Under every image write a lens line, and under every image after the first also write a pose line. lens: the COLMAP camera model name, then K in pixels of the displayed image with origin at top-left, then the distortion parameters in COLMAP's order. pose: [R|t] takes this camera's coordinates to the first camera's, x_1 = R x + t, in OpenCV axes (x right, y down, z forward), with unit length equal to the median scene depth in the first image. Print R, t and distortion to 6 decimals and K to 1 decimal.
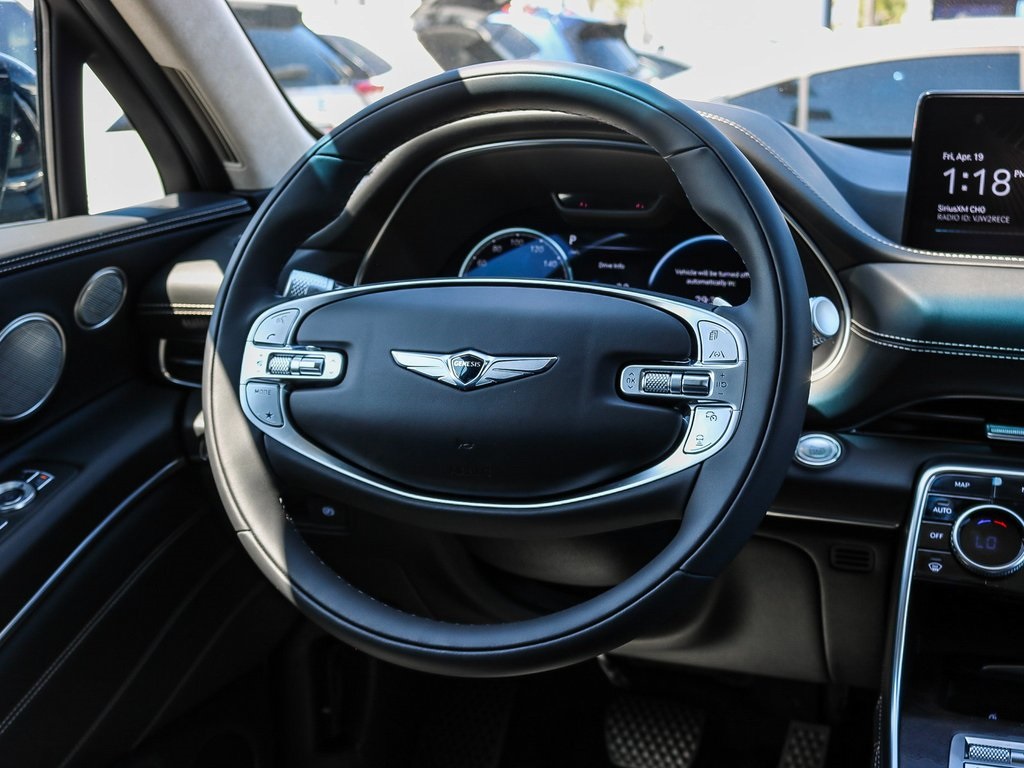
lens RADIAL K [[1266.7, 0, 512.0], [0, 1266.7, 384.0], [0, 0, 1]] dist [-0.020282, -0.011189]
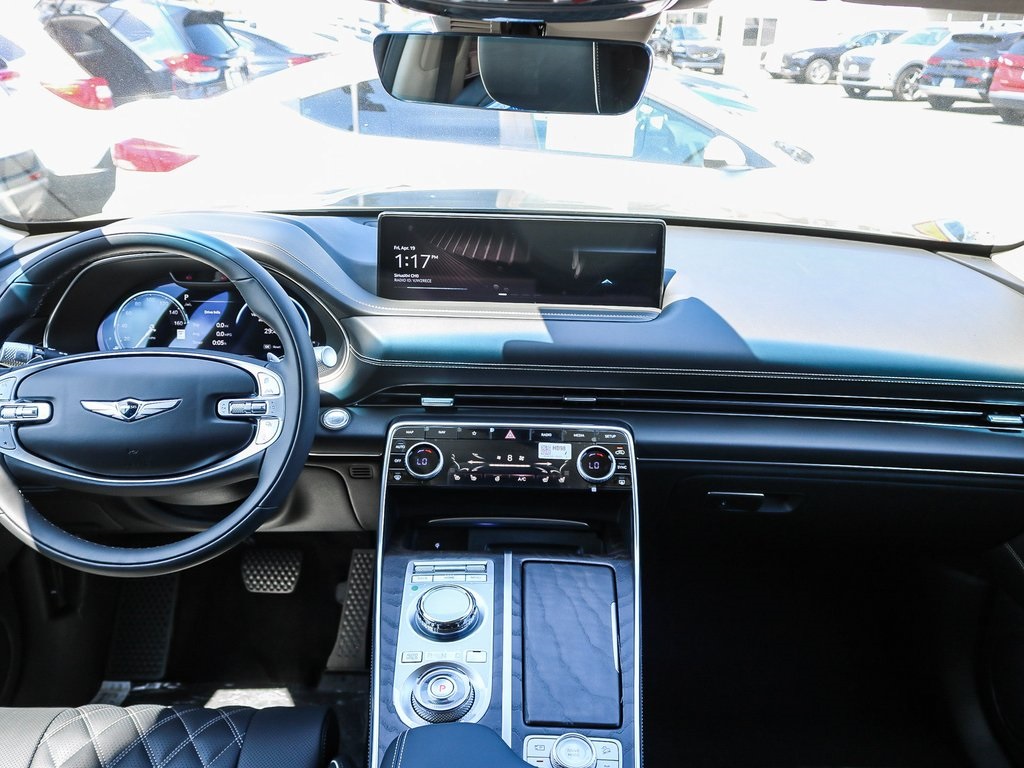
lens RADIAL K [[950.1, 0, 512.0], [0, 950.1, 384.0], [0, 0, 1]] dist [0.015629, 0.001081]
pose [[0.936564, -0.105478, 0.334249, 0.022453], [0.065278, 0.989451, 0.129329, -0.164175], [-0.344365, -0.099305, 0.933569, -0.390830]]
